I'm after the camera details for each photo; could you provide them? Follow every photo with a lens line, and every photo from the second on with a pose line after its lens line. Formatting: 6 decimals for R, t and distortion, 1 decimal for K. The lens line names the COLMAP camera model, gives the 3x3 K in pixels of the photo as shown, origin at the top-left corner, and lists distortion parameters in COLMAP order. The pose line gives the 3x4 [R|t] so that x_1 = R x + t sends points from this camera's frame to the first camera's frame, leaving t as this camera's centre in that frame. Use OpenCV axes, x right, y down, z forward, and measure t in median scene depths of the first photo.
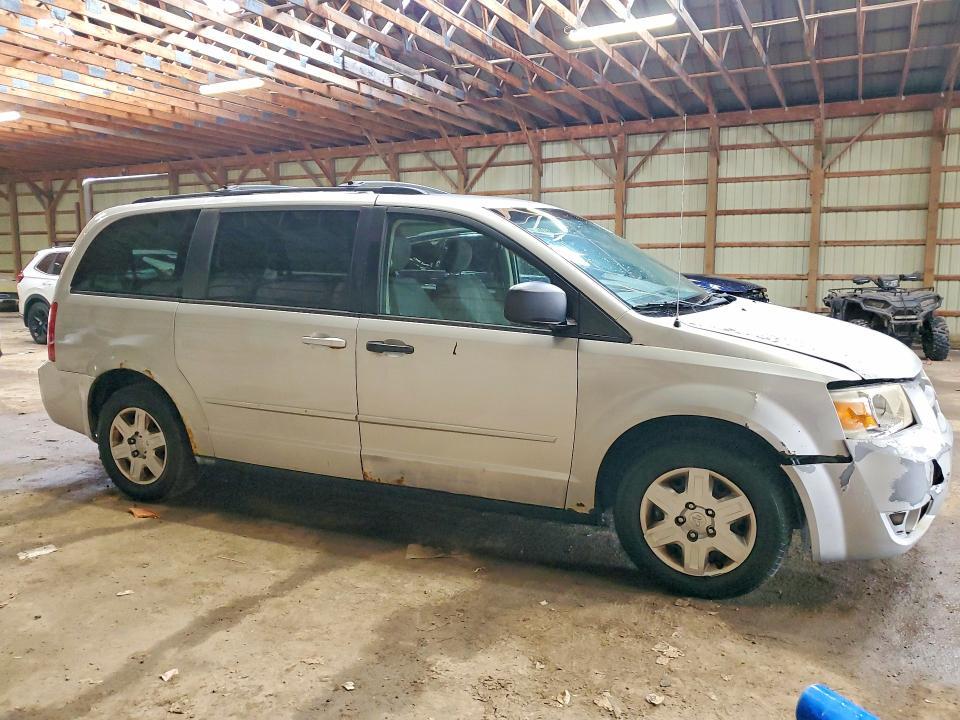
lens RADIAL K [[730.1, 0, 491.8], [0, 730.1, 360.4], [0, 0, 1]] dist [0.019743, 0.005694]
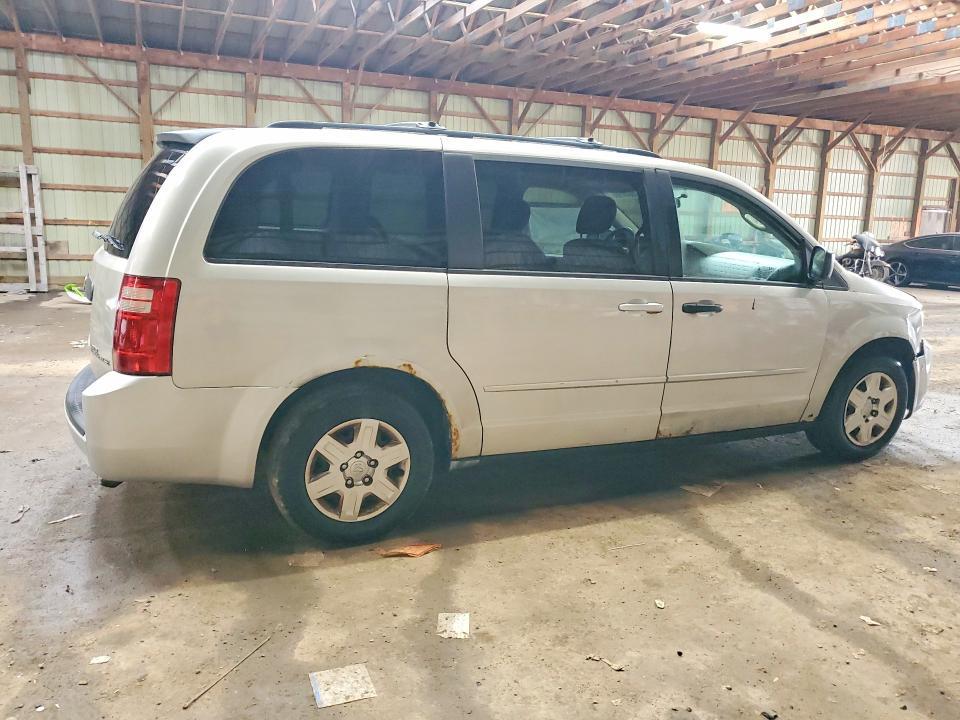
lens RADIAL K [[748.3, 0, 480.5], [0, 748.3, 333.8], [0, 0, 1]] dist [0.008416, 0.009899]
pose [[0.649322, -0.093084, 0.754796, -1.102399], [0.070635, 0.995573, 0.062013, -0.059278], [-0.757226, 0.013049, 0.653022, 0.503698]]
